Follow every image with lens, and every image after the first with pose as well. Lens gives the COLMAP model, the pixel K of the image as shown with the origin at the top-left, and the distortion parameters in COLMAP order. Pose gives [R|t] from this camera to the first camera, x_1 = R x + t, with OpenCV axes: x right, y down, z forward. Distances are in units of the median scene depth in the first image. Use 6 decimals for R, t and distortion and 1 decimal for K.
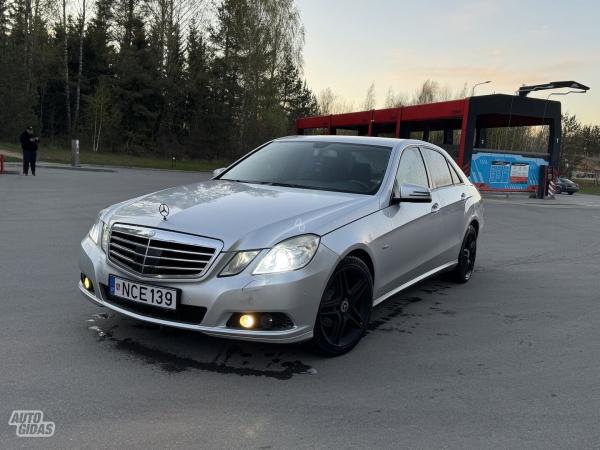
lens RADIAL K [[587.0, 0, 306.5], [0, 587.0, 226.9], [0, 0, 1]] dist [0.336860, -0.634701]
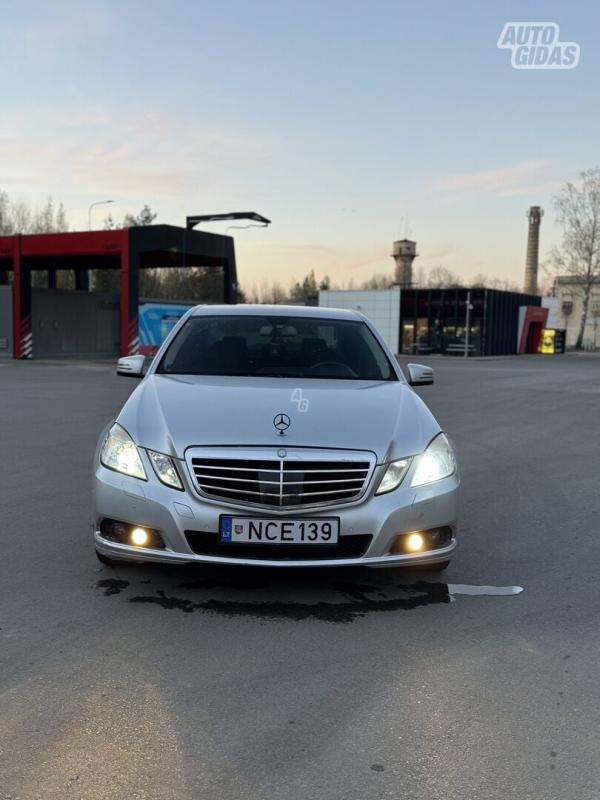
lens RADIAL K [[902.0, 0, 300.0], [0, 902.0, 400.0], [0, 0, 1]] dist [0.120591, -0.330237]
pose [[0.827391, -0.090260, 0.554327, -0.890212], [0.093389, 0.995371, 0.022681, -0.083397], [-0.553808, 0.033002, 0.831990, 0.009659]]
